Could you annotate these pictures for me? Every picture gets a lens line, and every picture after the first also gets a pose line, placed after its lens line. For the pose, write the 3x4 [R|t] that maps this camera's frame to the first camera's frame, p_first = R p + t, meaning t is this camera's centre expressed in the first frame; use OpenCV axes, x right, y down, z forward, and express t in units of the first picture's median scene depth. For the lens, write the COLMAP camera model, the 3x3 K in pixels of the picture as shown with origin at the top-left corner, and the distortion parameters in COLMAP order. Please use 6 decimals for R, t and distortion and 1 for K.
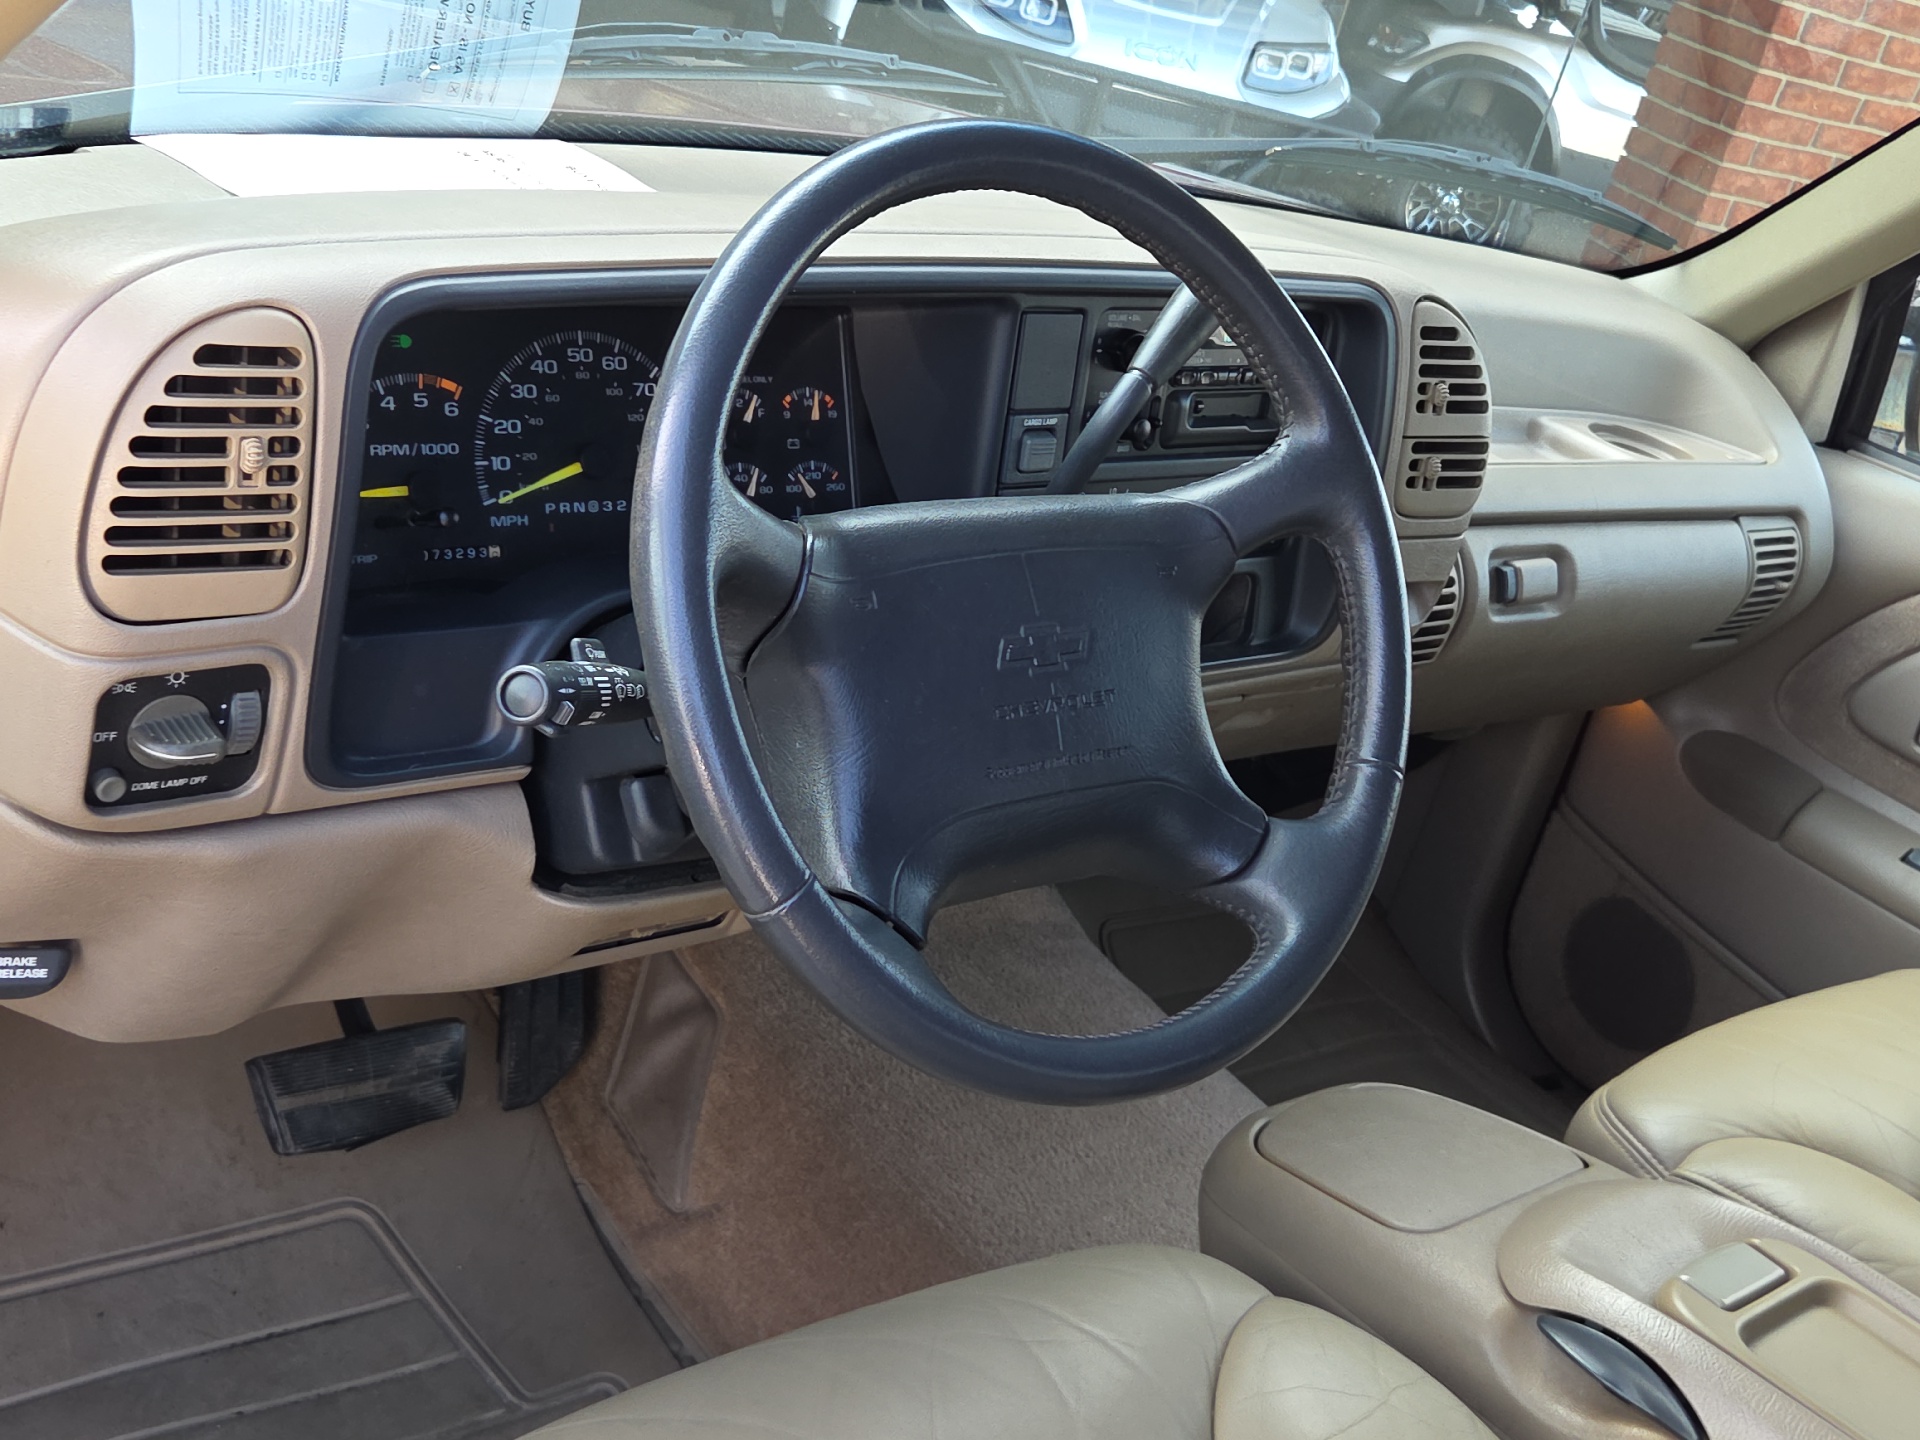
lens RADIAL K [[2260.5, 0, 976.9], [0, 2260.5, 689.1], [0, 0, 1]] dist [0.047793, 0.000000]
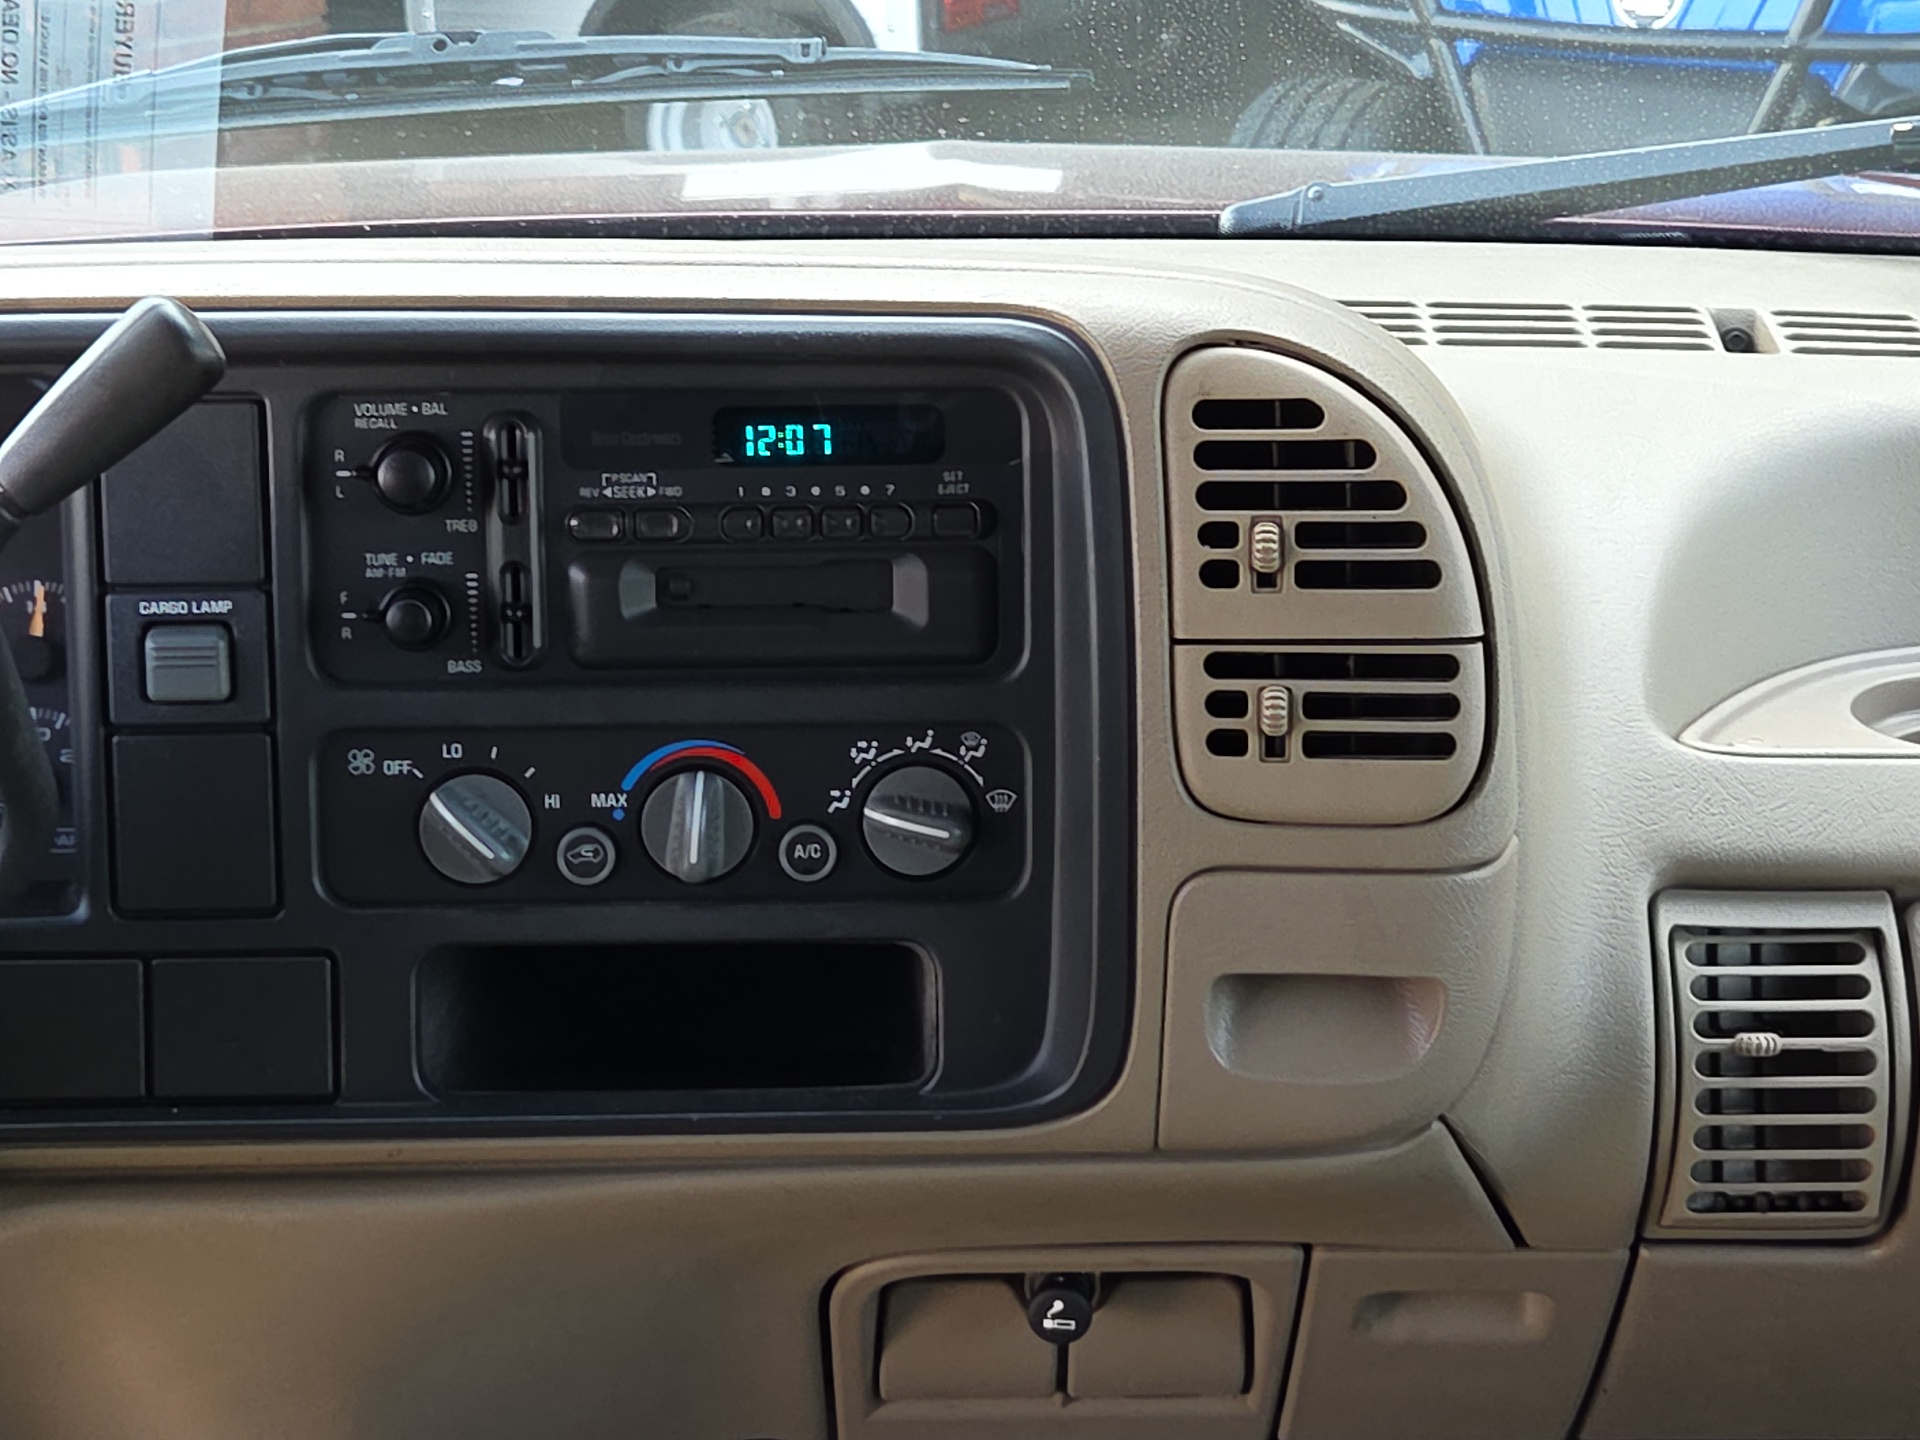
lens RADIAL K [[3743.9, 0, 970.7], [0, 3743.9, 703.5], [0, 0, 1]] dist [0.096819, 0.000000]
pose [[0.736025, -0.041785, -0.675664, 0.754103], [-0.088248, 0.983654, -0.156964, 0.025311], [0.671178, 0.175155, 0.720306, 0.492675]]
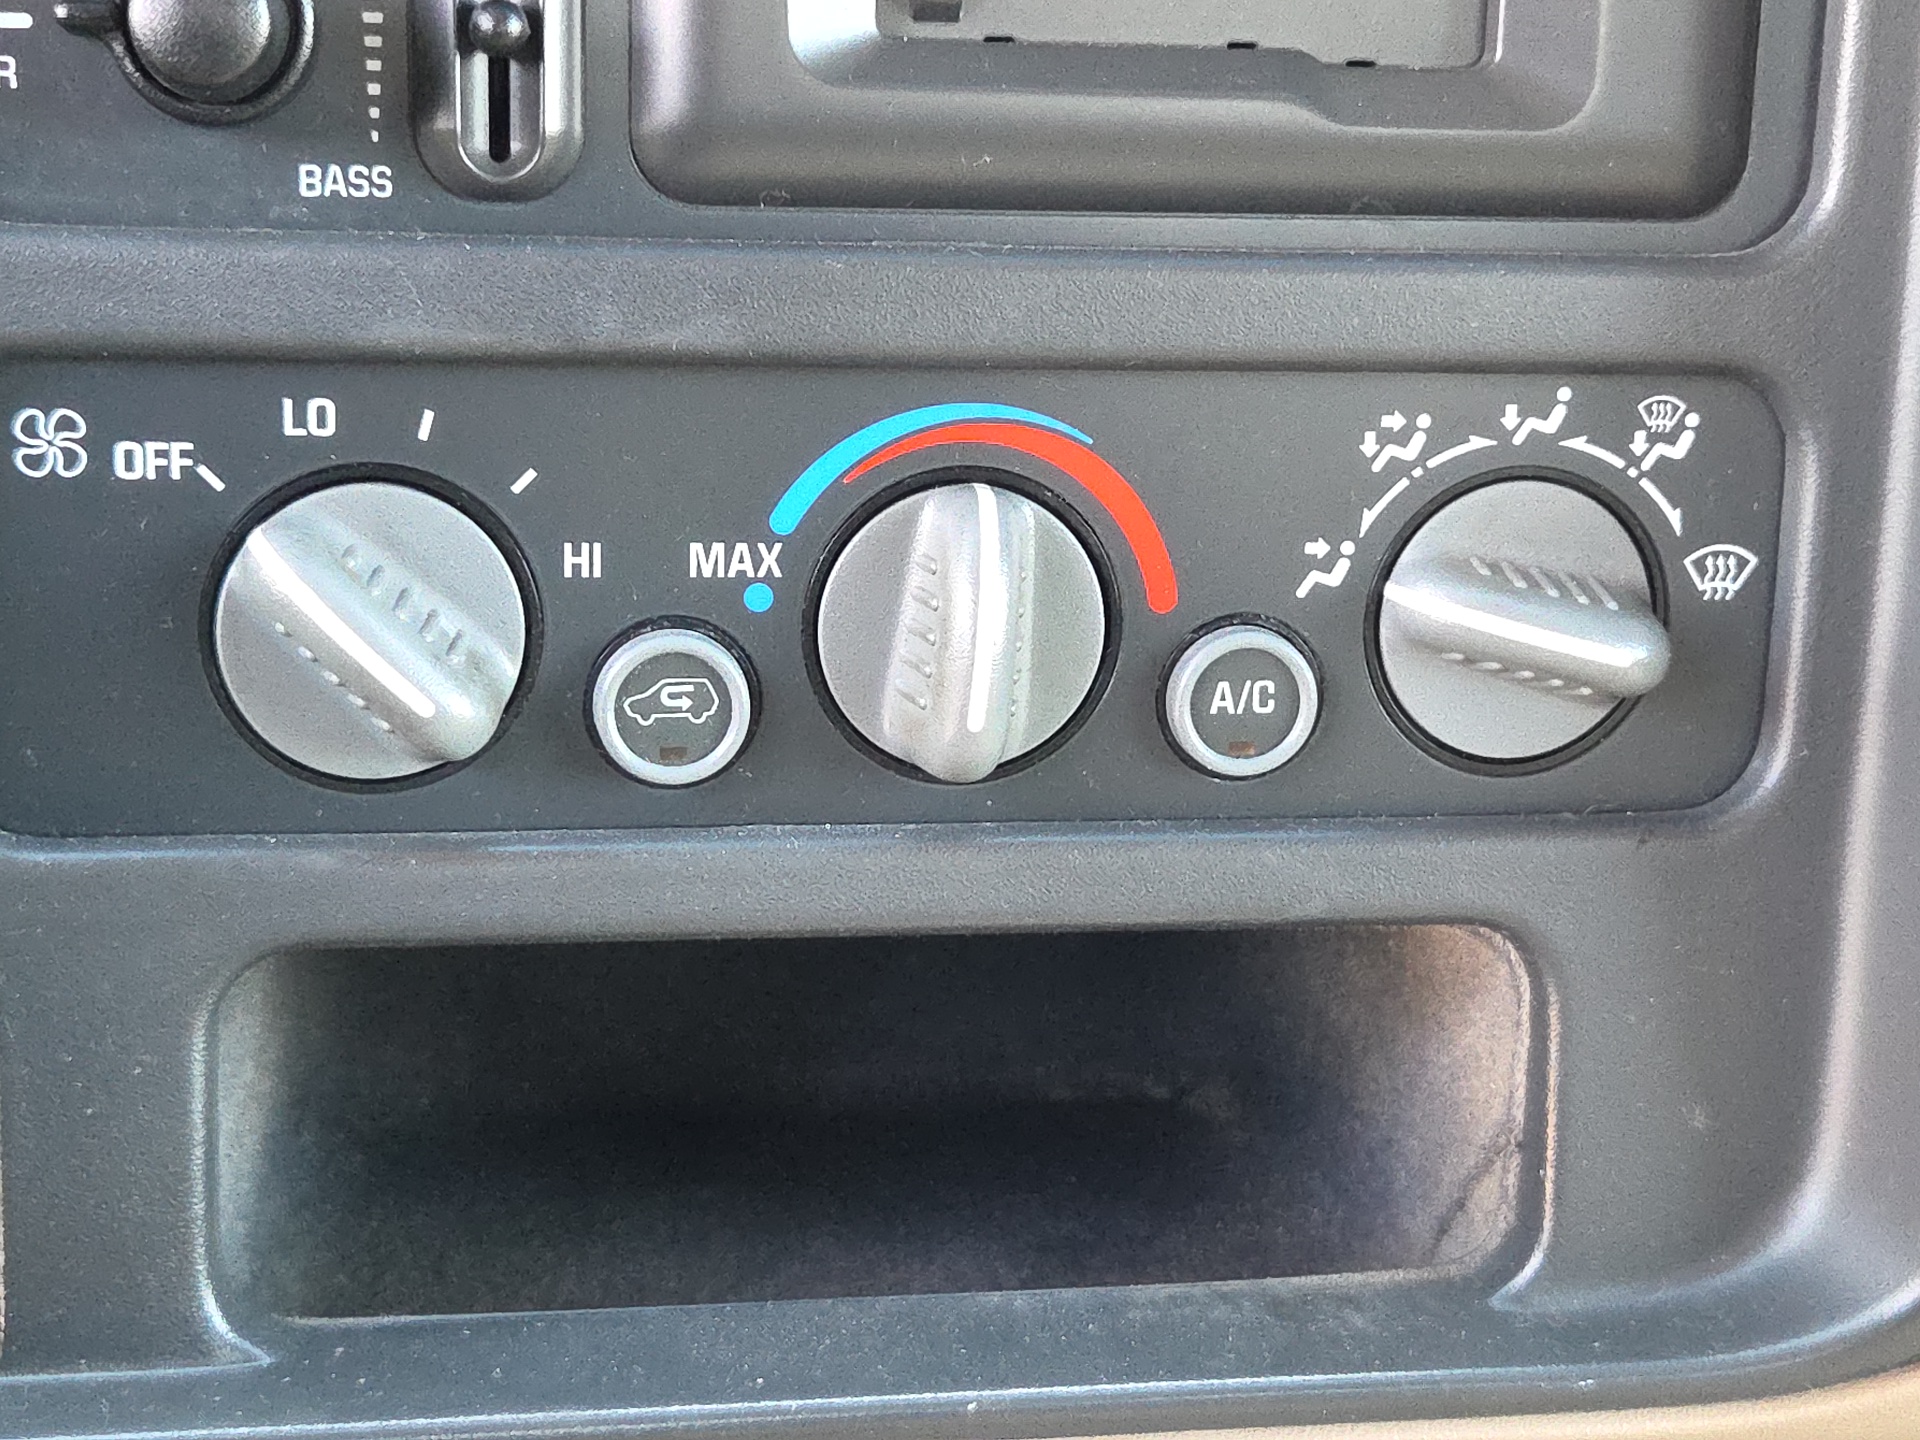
lens RADIAL K [[2801.9, 0, 926.3], [0, 2801.9, 677.4], [0, 0, 1]] dist [0.083338, 0.000000]
pose [[0.824835, -0.000300, -0.565374, 0.245134], [-0.078297, 0.990303, -0.114755, -0.046235], [0.559926, 0.138921, 0.816813, 0.885925]]
